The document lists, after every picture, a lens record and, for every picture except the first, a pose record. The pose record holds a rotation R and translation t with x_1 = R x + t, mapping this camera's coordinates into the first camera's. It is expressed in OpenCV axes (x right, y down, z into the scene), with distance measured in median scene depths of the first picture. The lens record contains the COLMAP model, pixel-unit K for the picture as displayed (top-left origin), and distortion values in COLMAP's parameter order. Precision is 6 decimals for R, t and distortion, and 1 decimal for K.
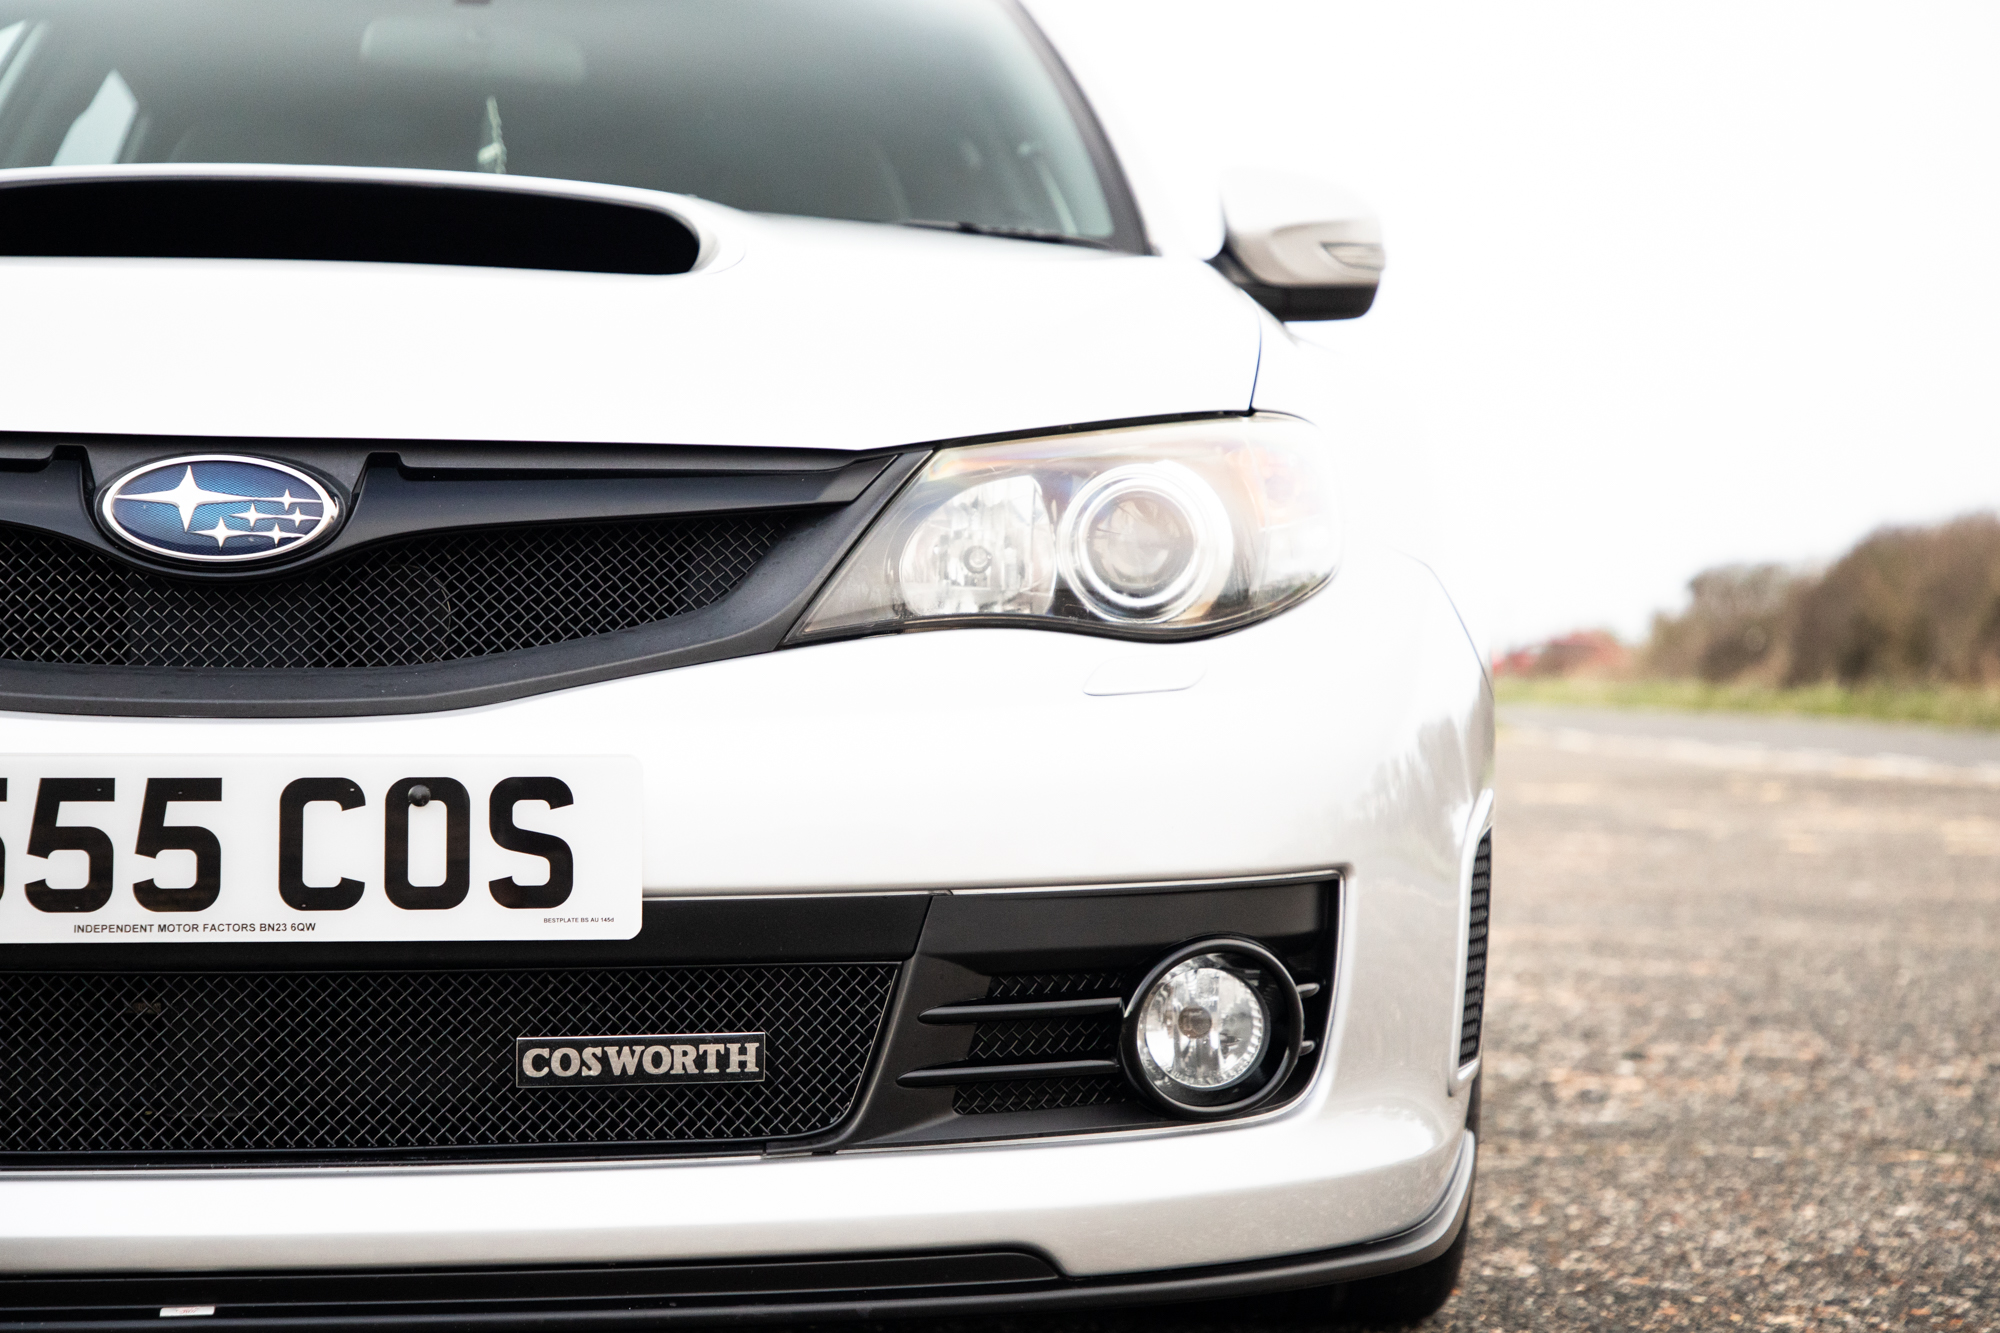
lens RADIAL K [[3856.0, 0, 958.3], [0, 3856.0, 654.5], [0, 0, 1]] dist [0.370616, 0.000000]
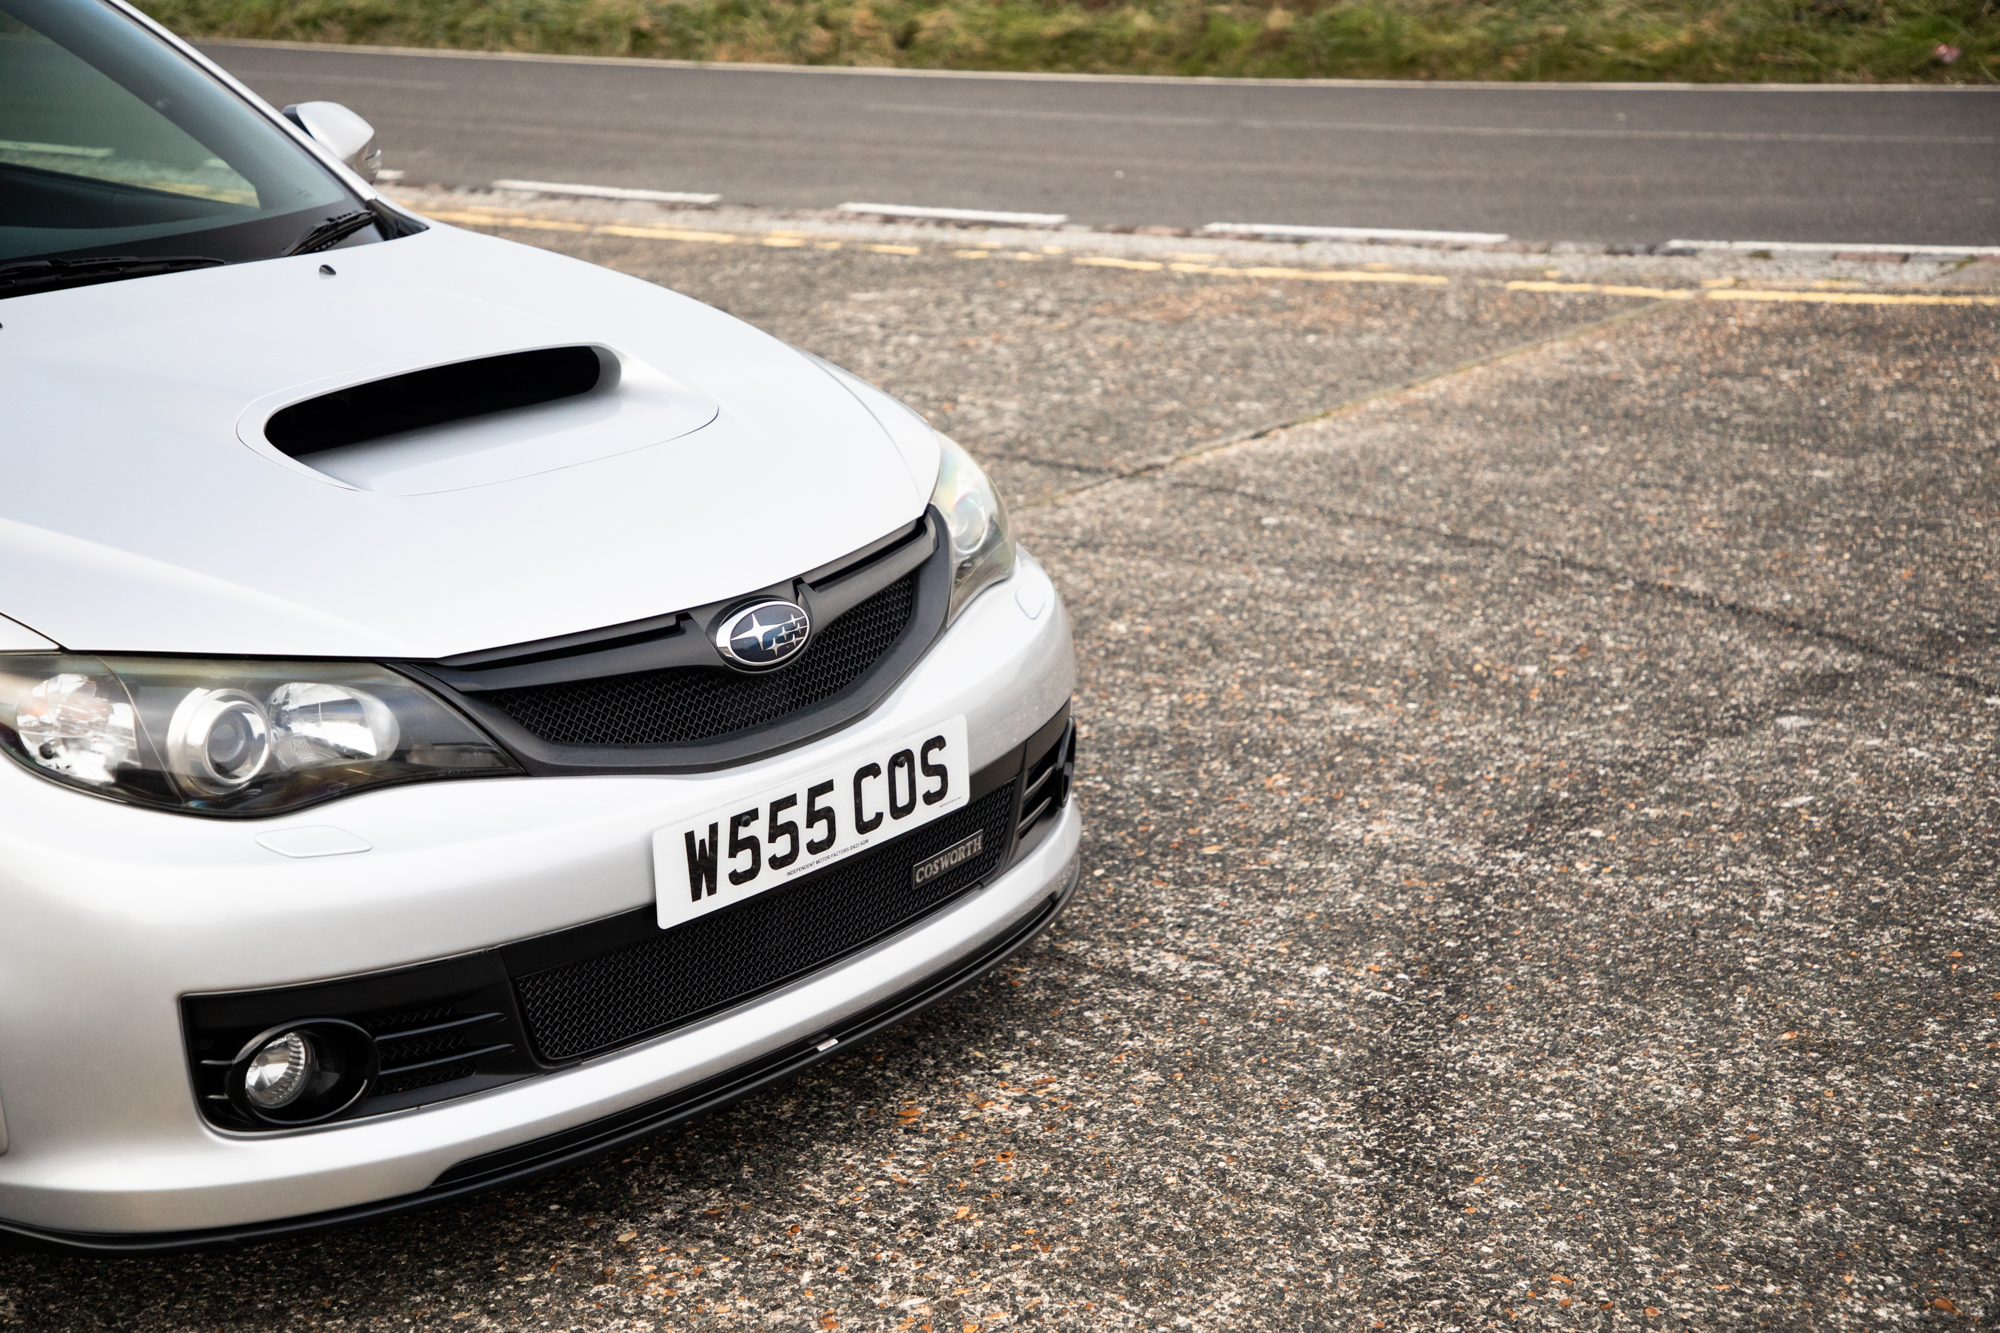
lens RADIAL K [[3367.3, 0, 1011.0], [0, 3367.3, 672.6], [0, 0, 1]] dist [0.264260, 0.000000]
pose [[0.658617, -0.230321, 0.716363, -1.277962], [0.047583, 0.962847, 0.265821, -0.443556], [-0.750972, -0.140988, 0.645107, -0.106887]]
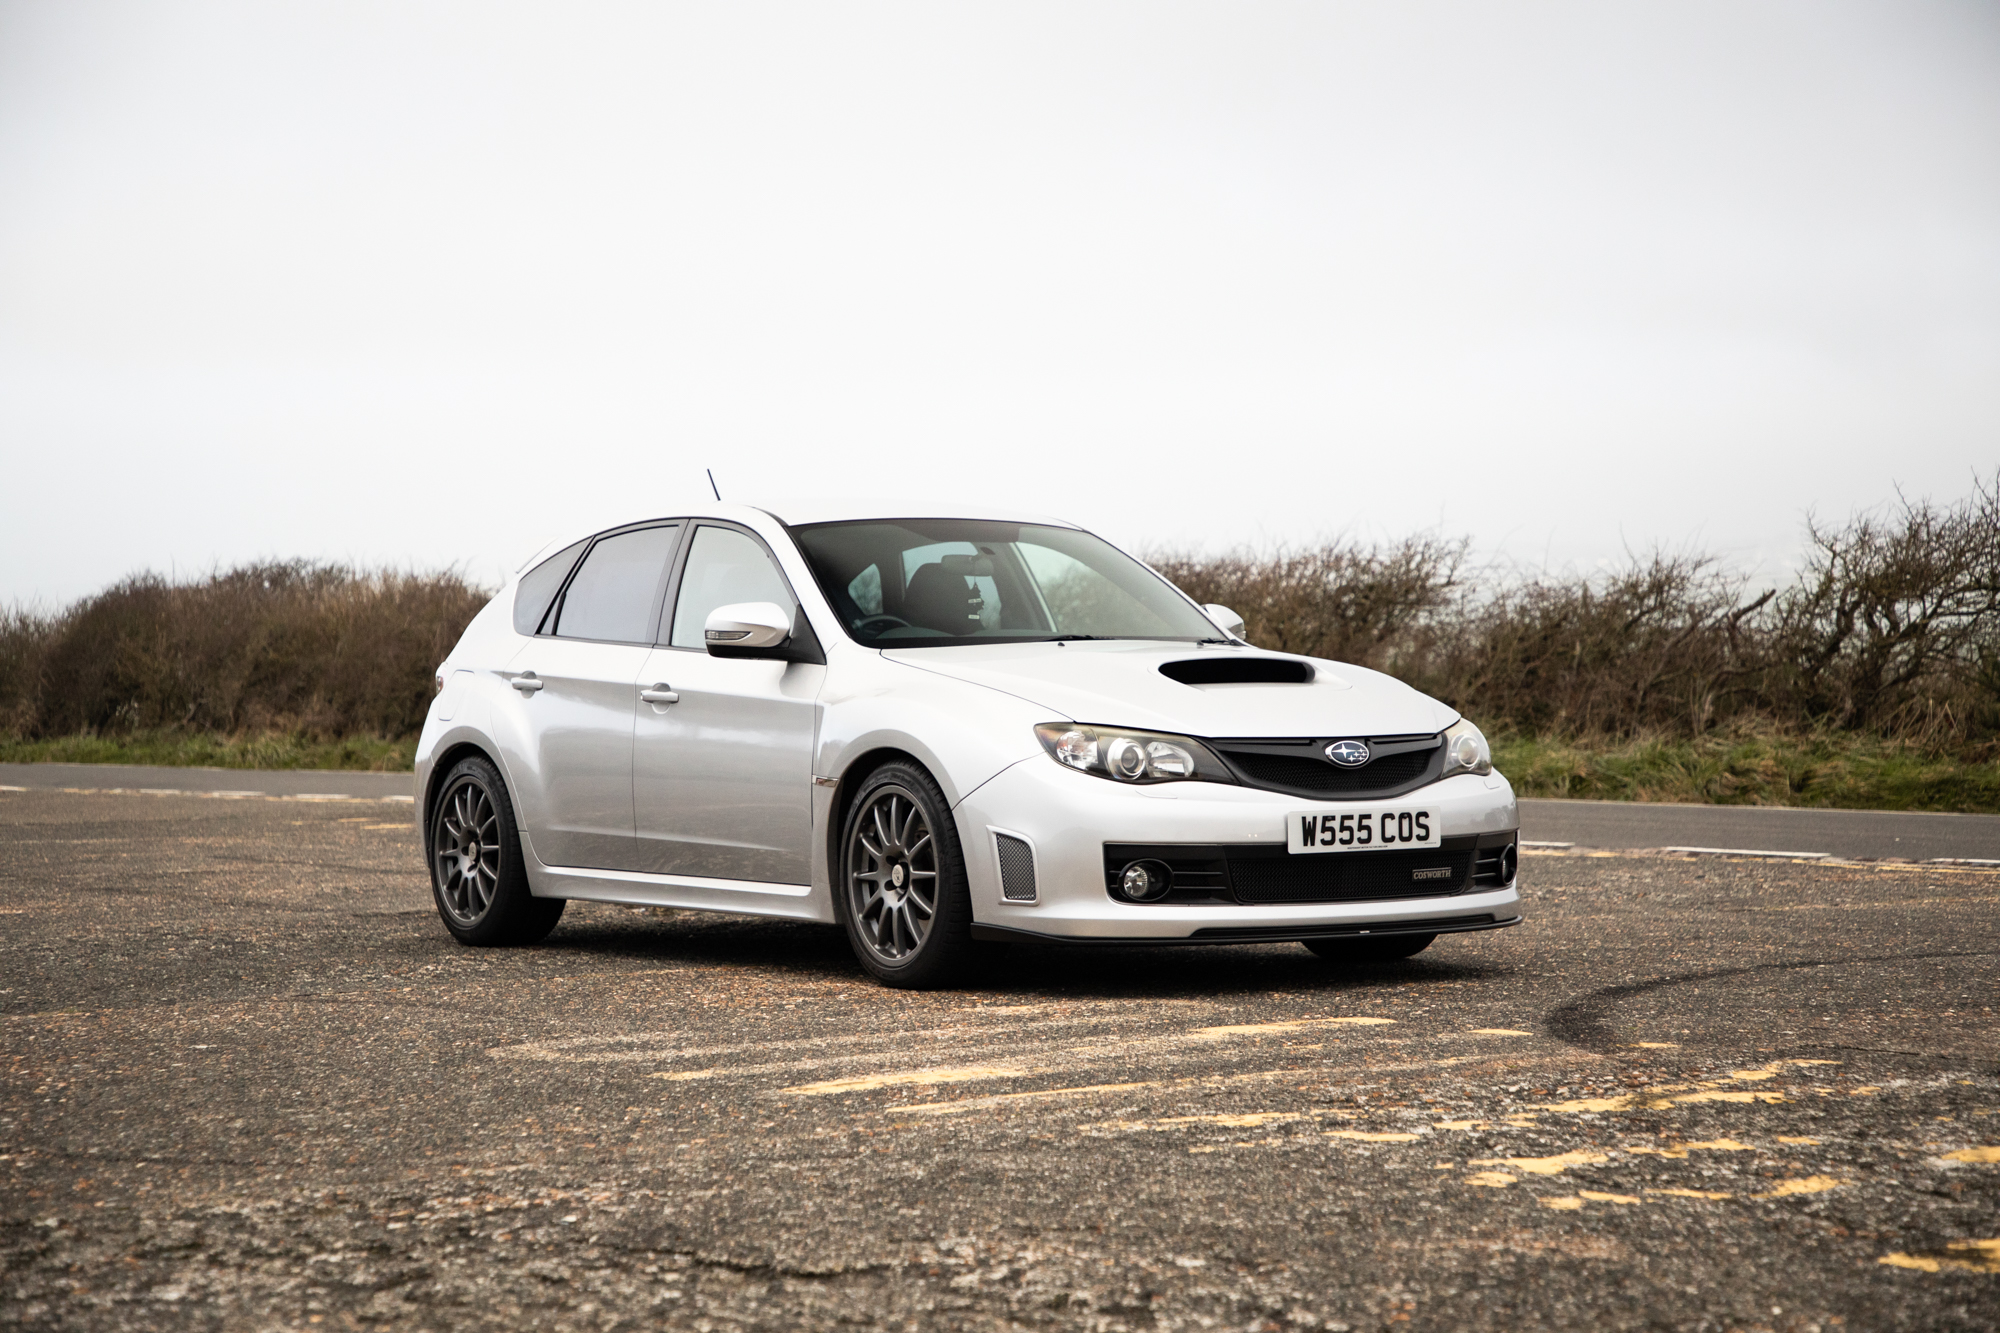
lens RADIAL K [[3856.0, 0, 987.3], [0, 3856.0, 669.3], [0, 0, 1]] dist [0.370616, 0.000000]
pose [[0.853500, -0.018714, 0.520756, -2.875840], [0.020303, 0.999790, 0.002654, -0.155315], [-0.520696, 0.008308, 0.853701, -2.573960]]
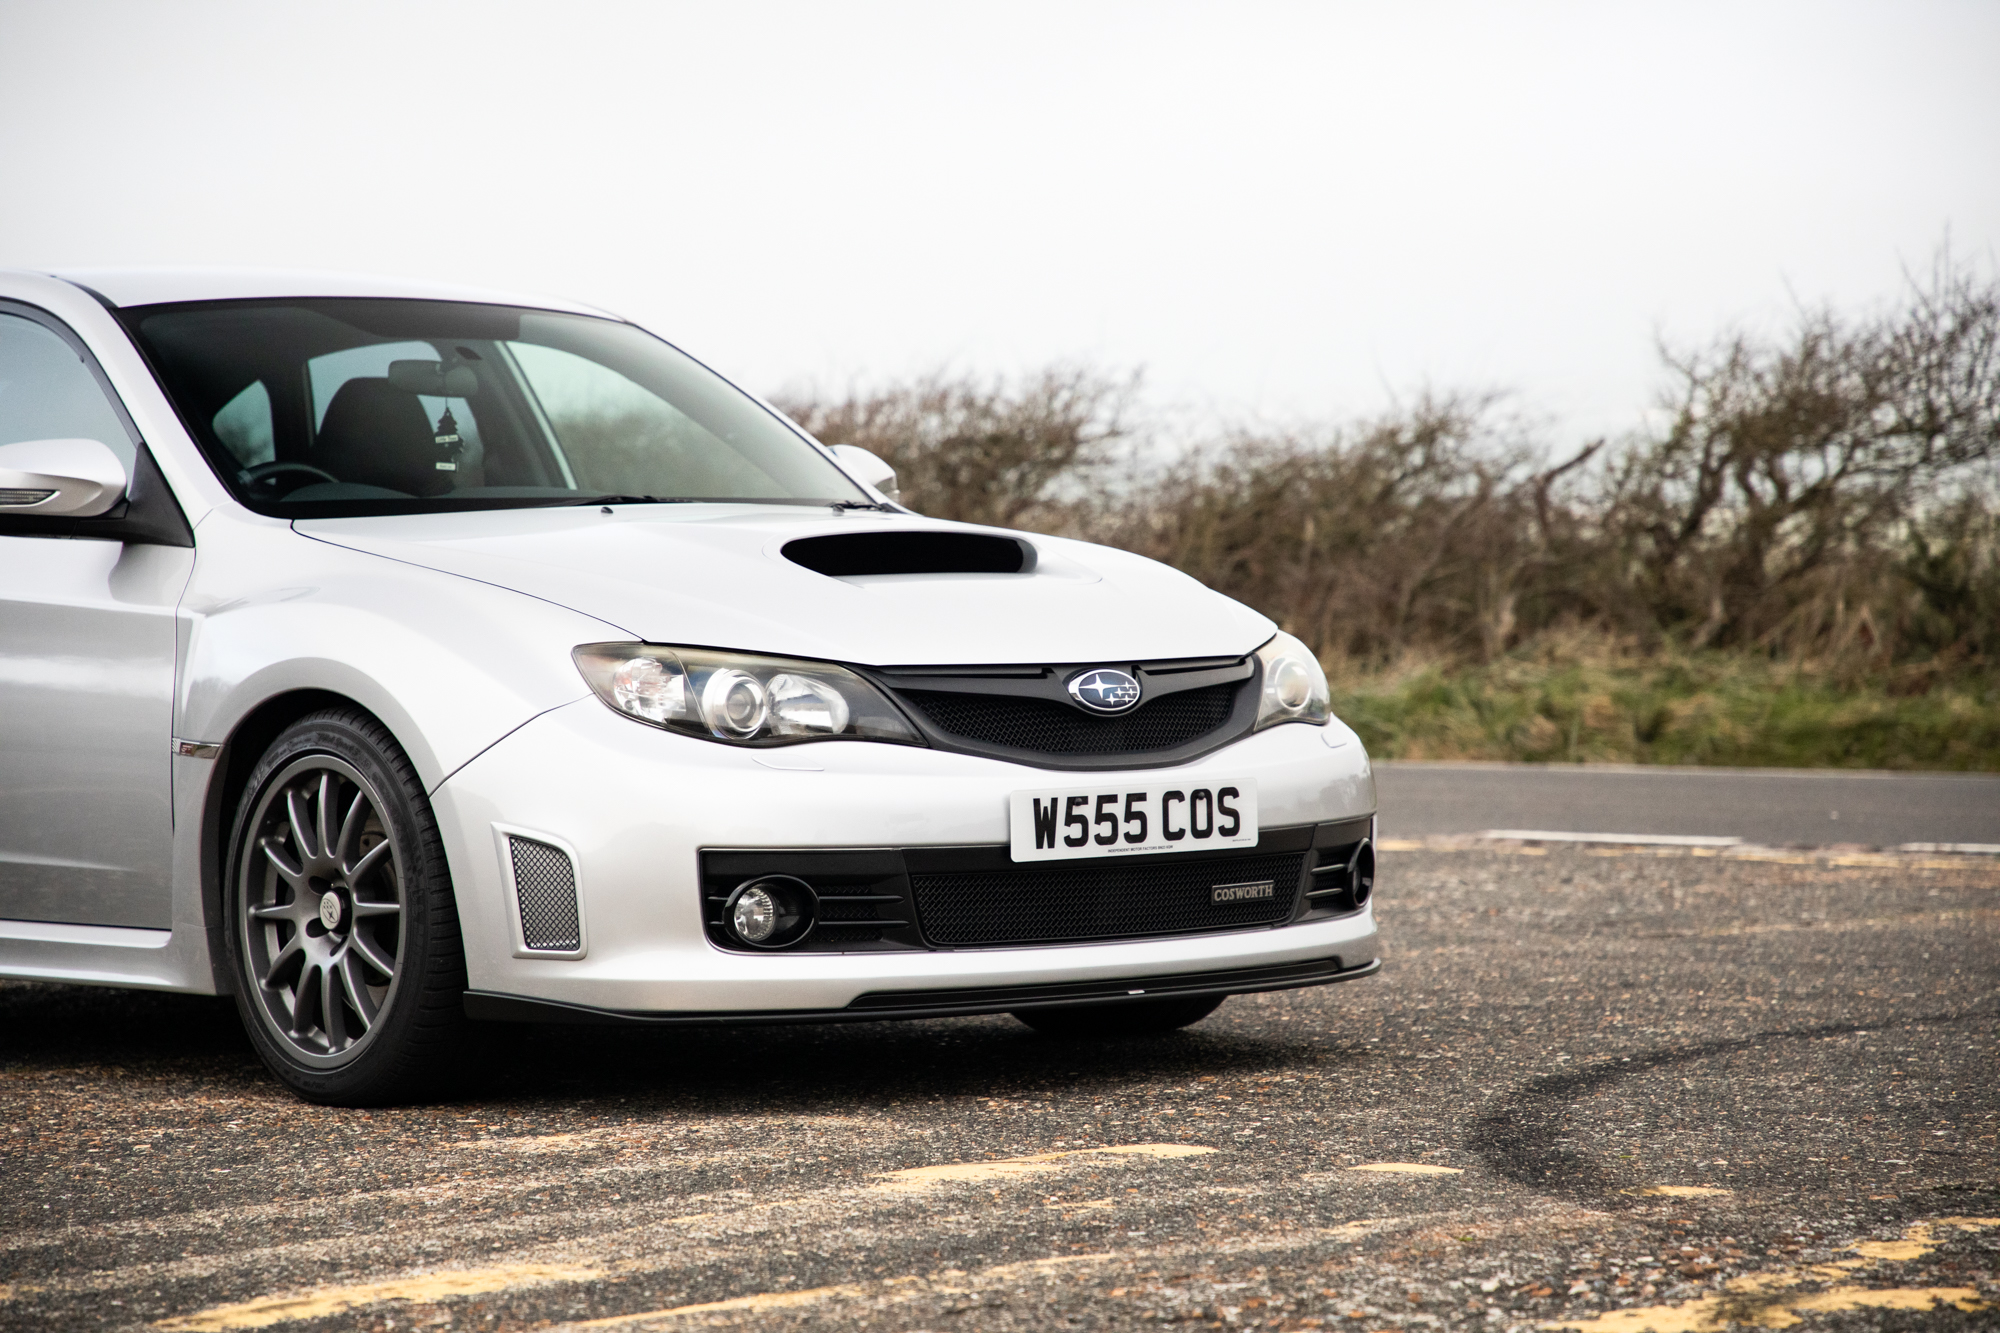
lens RADIAL K [[5654.1, 0, 997.1], [0, 5654.1, 669.7], [0, 0, 1]] dist [0.704594, 0.000000]
pose [[0.790525, -0.035195, 0.611418, -2.613032], [0.027309, 0.999380, 0.022219, -0.139990], [-0.611821, -0.000868, 0.790996, -1.982846]]
